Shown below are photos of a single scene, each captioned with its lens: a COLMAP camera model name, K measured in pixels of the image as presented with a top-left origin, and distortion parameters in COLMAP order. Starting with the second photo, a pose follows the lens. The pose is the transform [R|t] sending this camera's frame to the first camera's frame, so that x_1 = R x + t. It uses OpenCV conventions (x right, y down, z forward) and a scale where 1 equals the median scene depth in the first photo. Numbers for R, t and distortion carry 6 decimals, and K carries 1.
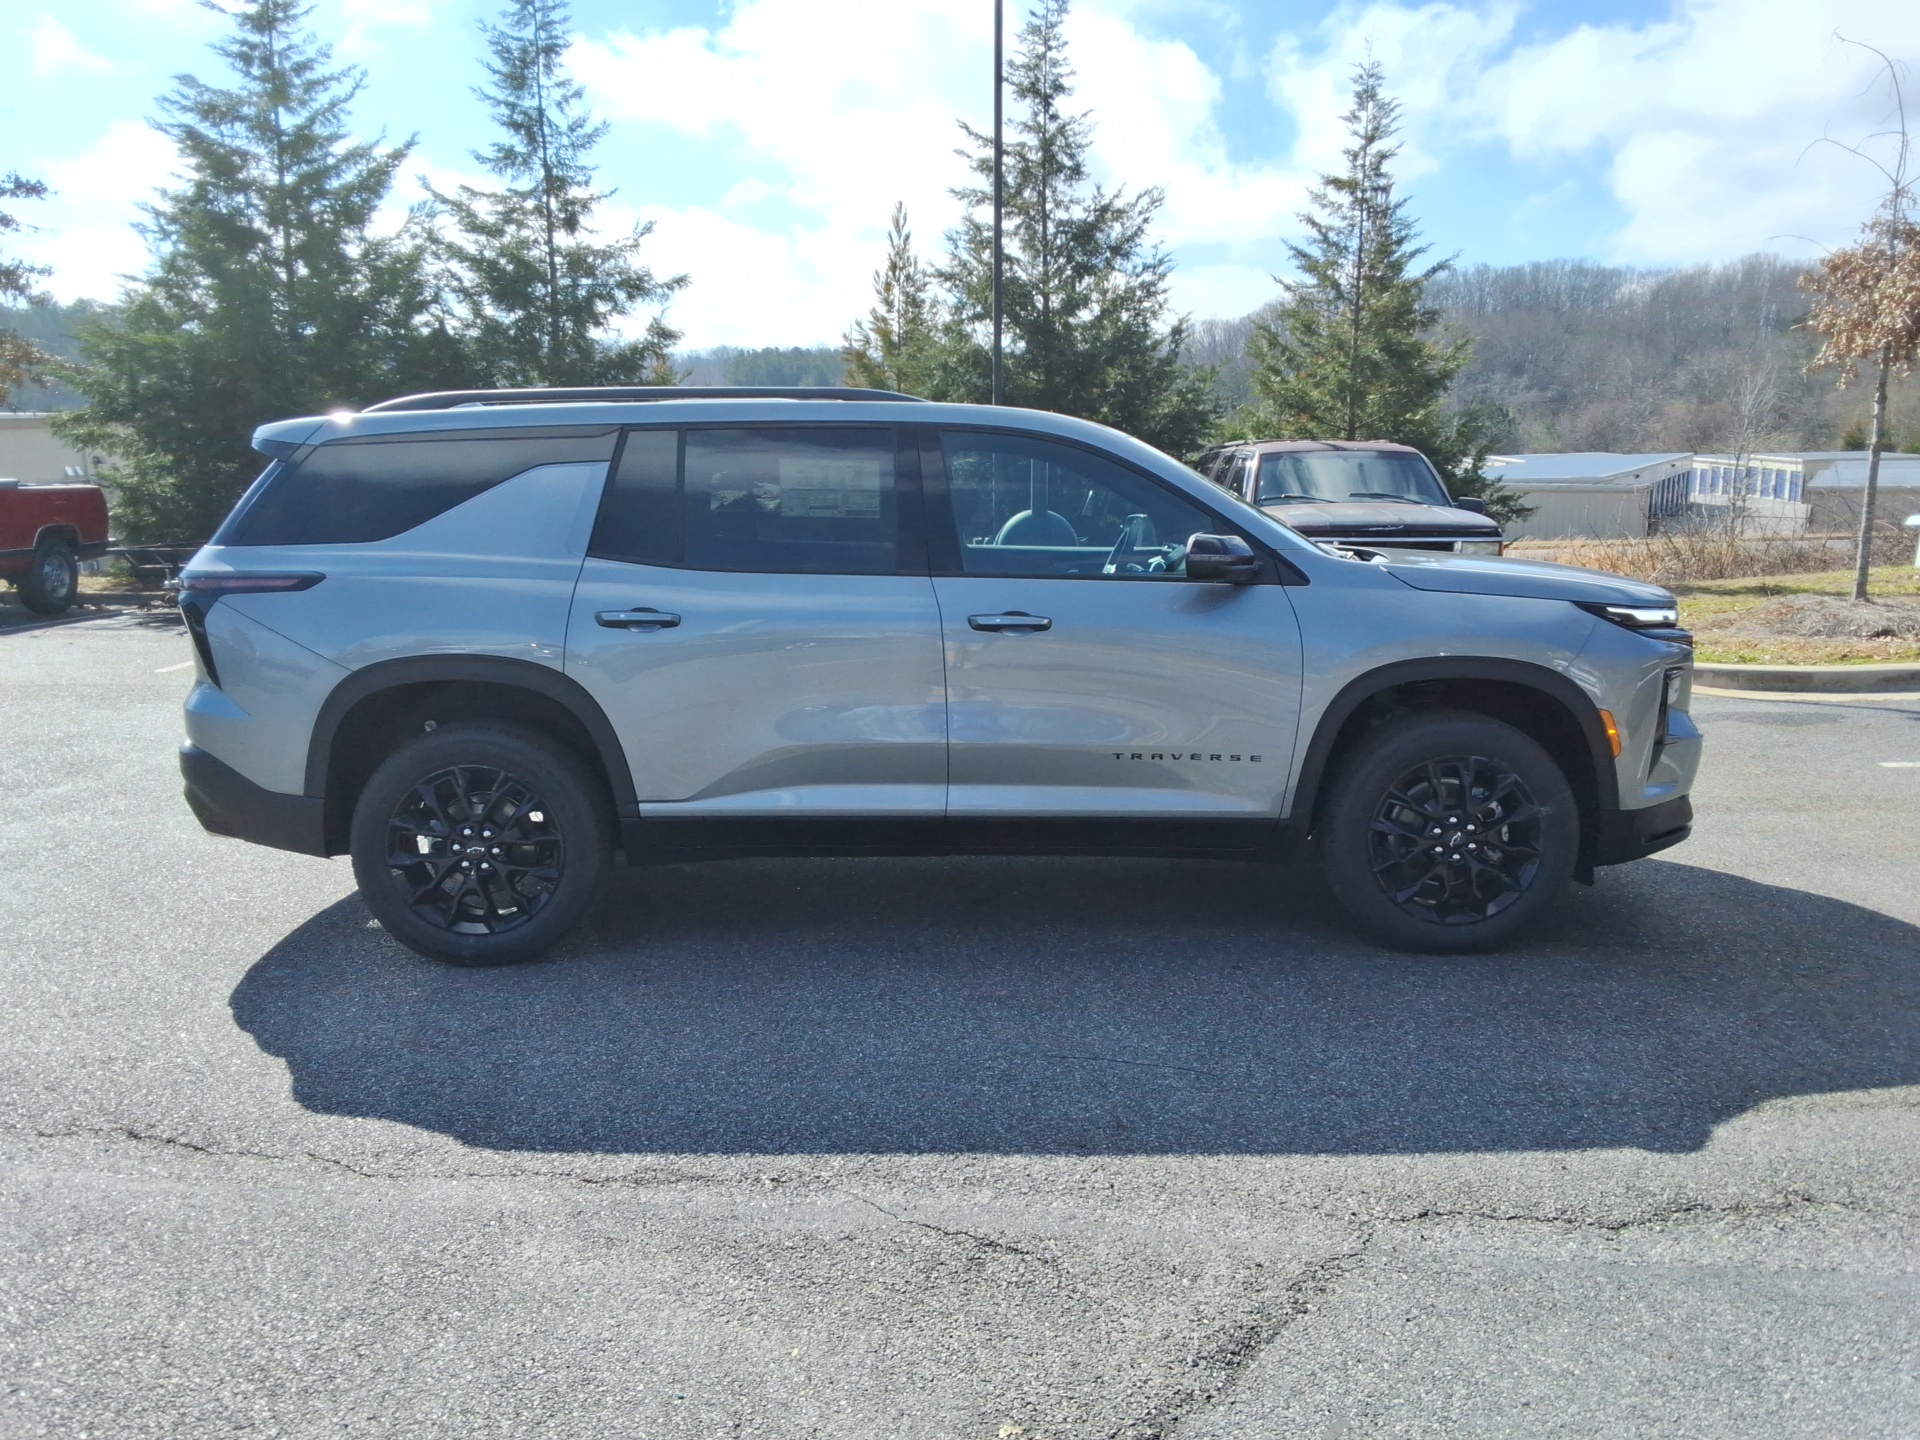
lens RADIAL K [[1552.0, 0, 975.6], [0, 1552.0, 711.0], [0, 0, 1]] dist [0.128654, -0.204736]
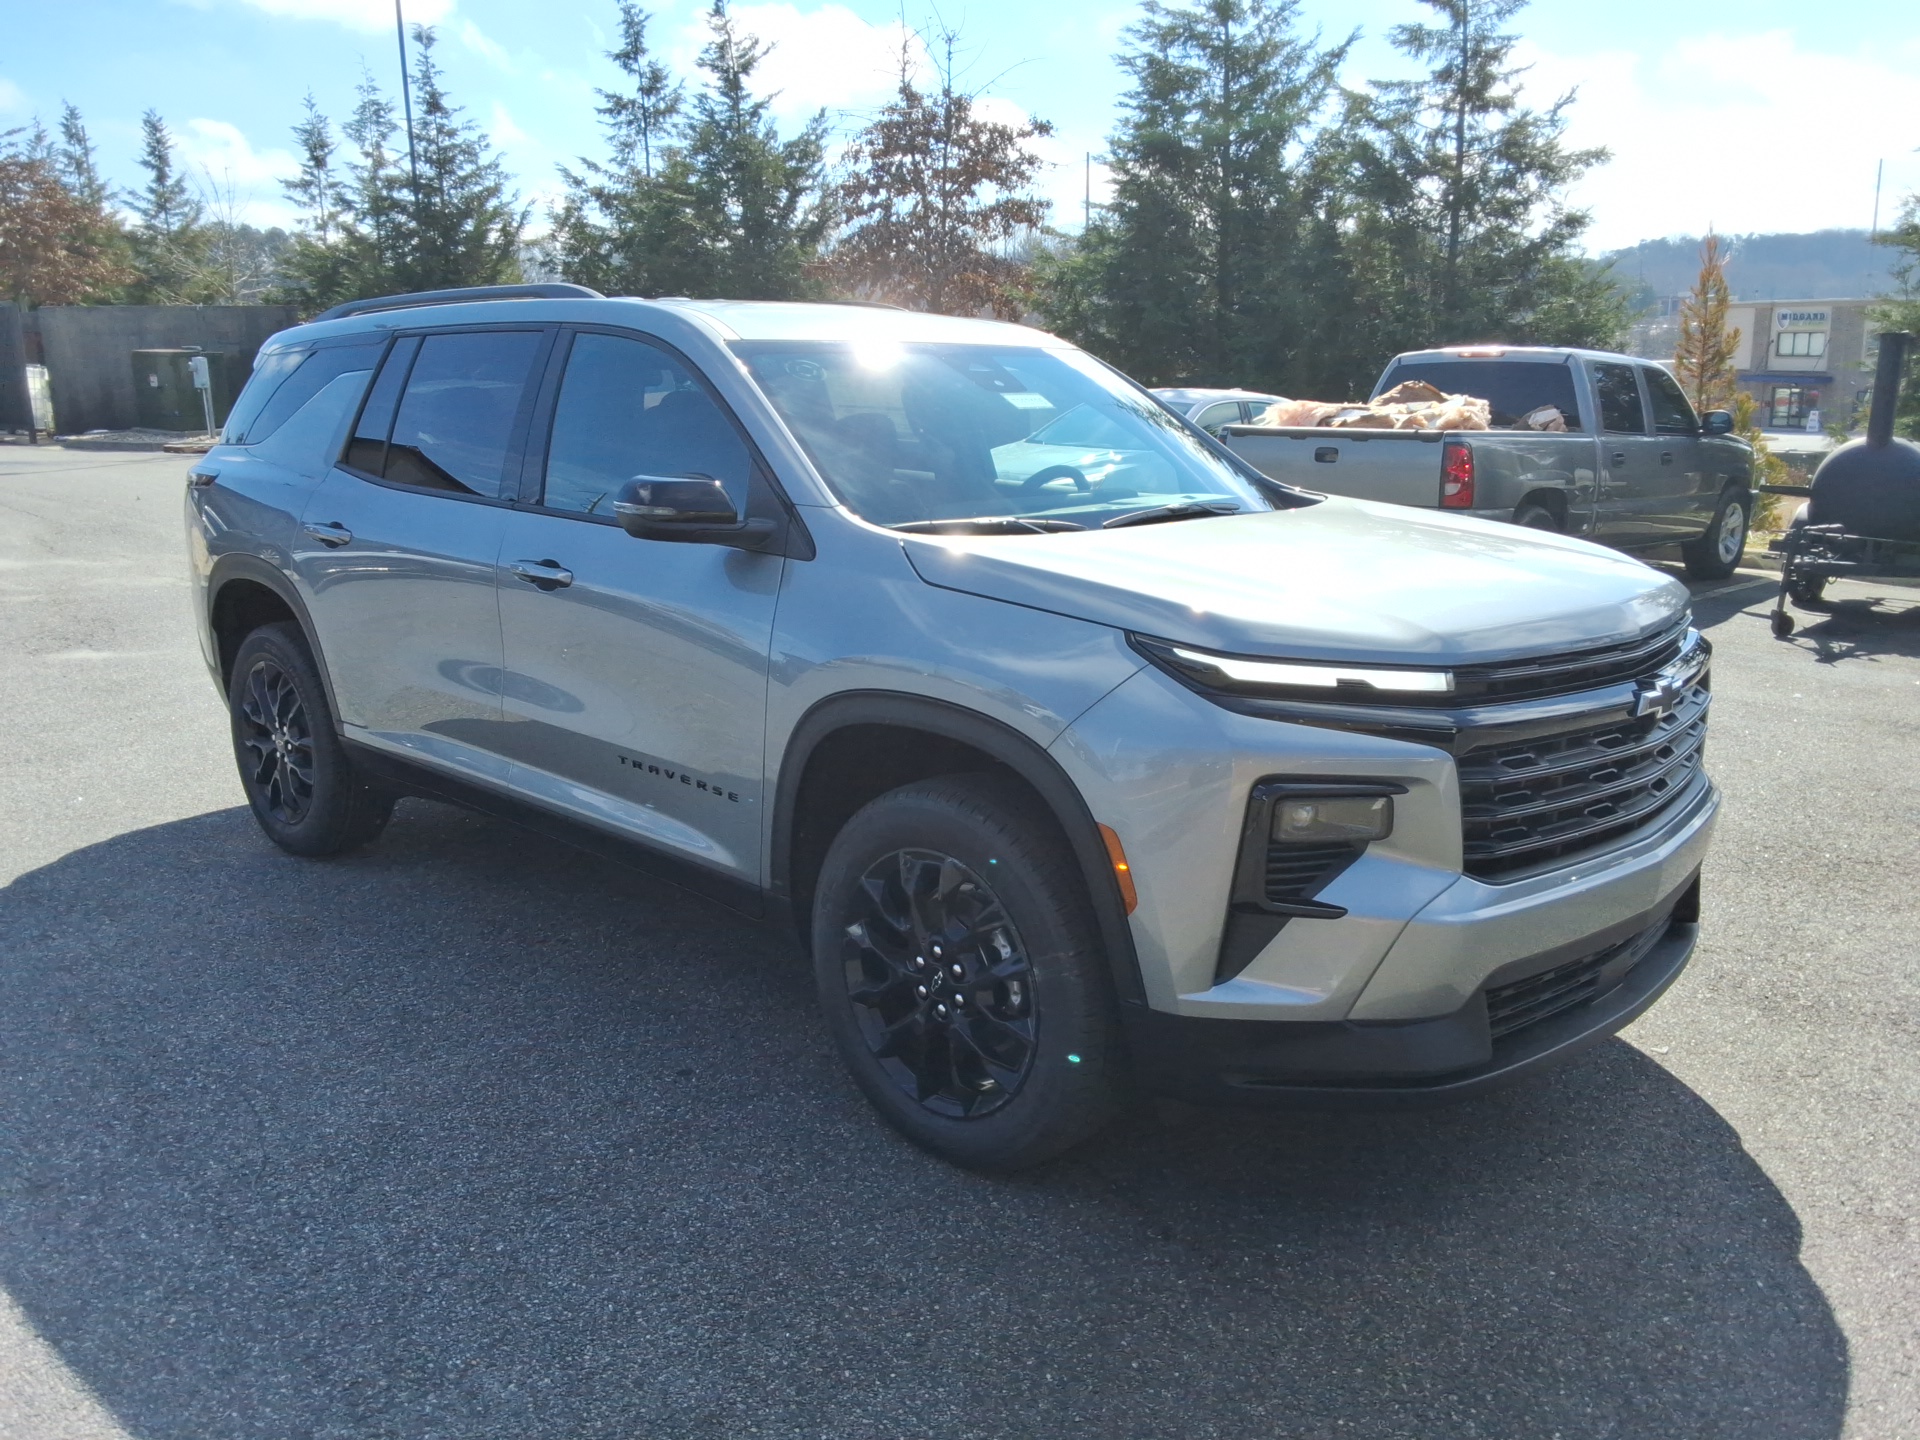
lens RADIAL K [[1552.0, 0, 975.6], [0, 1552.0, 711.0], [0, 0, 1]] dist [0.128654, -0.204736]
pose [[0.691739, 0.155850, -0.705130, 0.236095], [-0.117861, 0.987707, 0.102683, -0.029201], [0.712465, 0.012077, 0.701604, 0.181096]]
